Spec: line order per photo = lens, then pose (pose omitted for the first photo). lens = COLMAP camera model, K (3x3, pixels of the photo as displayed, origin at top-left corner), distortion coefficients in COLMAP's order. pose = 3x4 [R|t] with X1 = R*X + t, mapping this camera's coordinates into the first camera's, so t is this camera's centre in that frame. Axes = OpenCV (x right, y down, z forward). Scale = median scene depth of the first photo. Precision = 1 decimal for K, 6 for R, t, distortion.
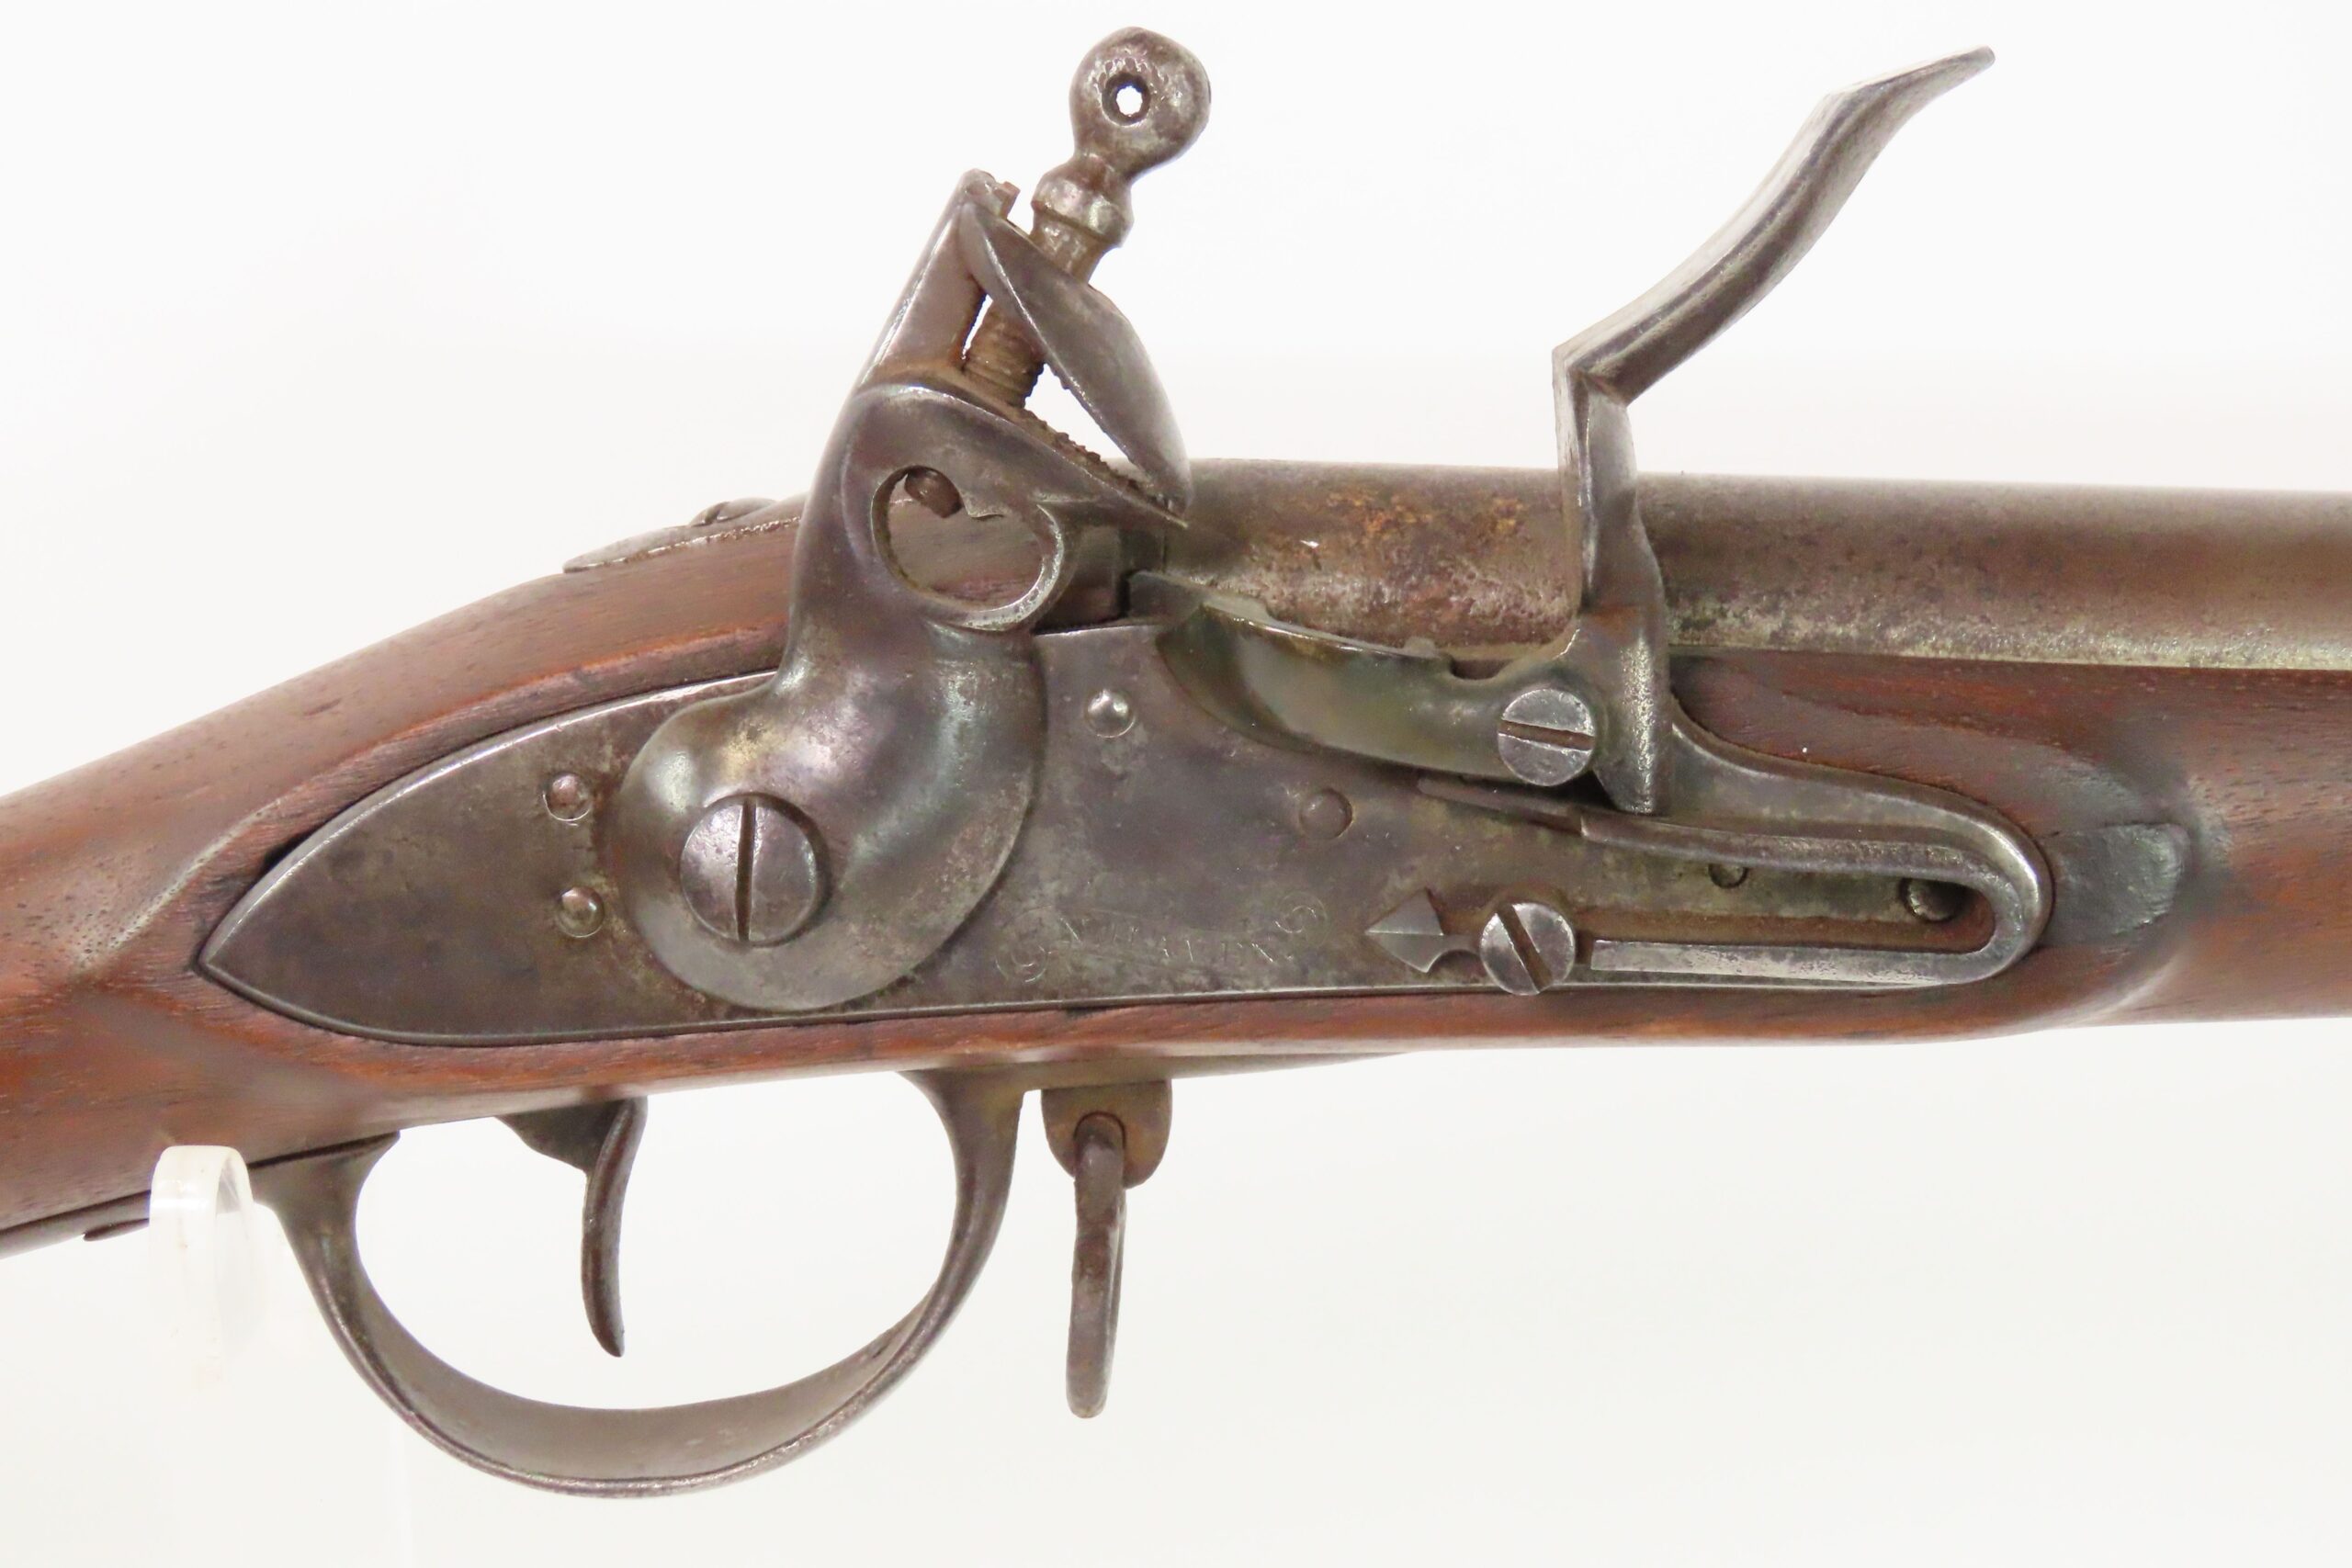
lens RADIAL K [[4518.5, 0, 1176.1], [0, 4518.5, 782.1], [0, 0, 1]] dist [-0.022619, 0.000000]
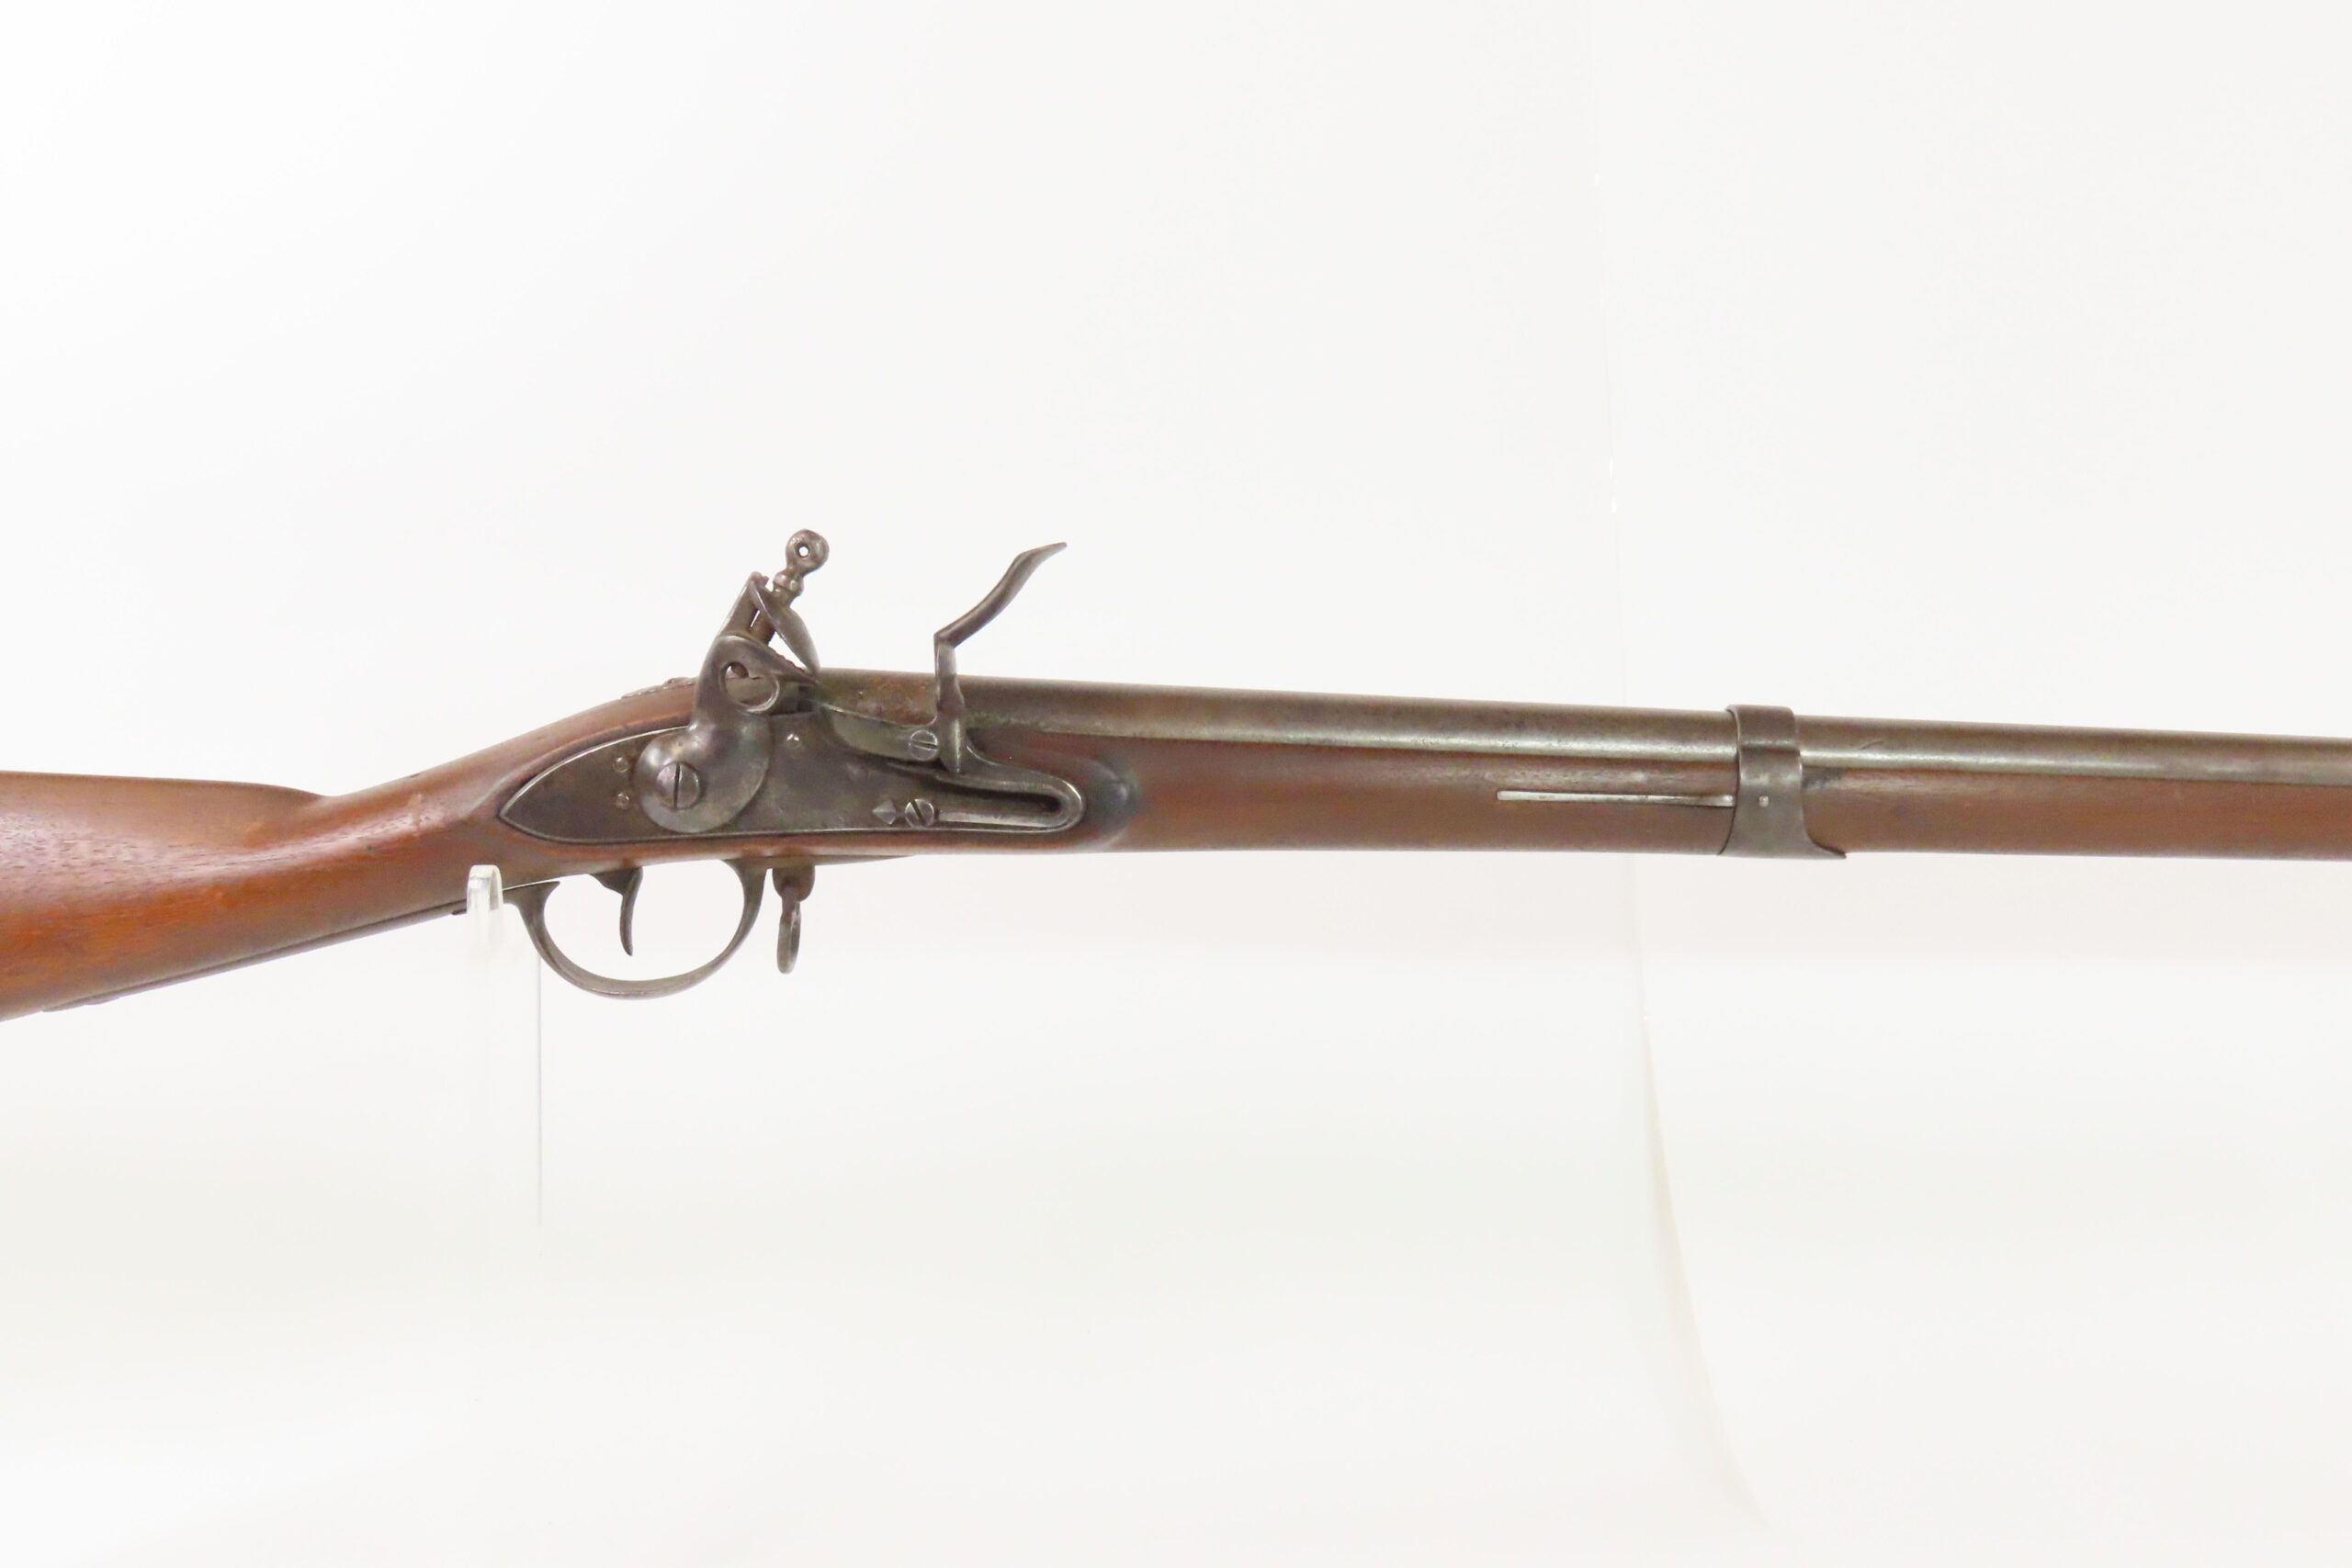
lens RADIAL K [[2315.6, 0, 1168.6], [0, 2315.6, 762.4], [0, 0, 1]] dist [-0.019087, 0.000000]
pose [[0.994590, 0.021498, 0.101633, 0.082784], [-0.013283, 0.996639, -0.080832, 0.128191], [-0.103029, 0.079045, 0.991533, -0.648701]]
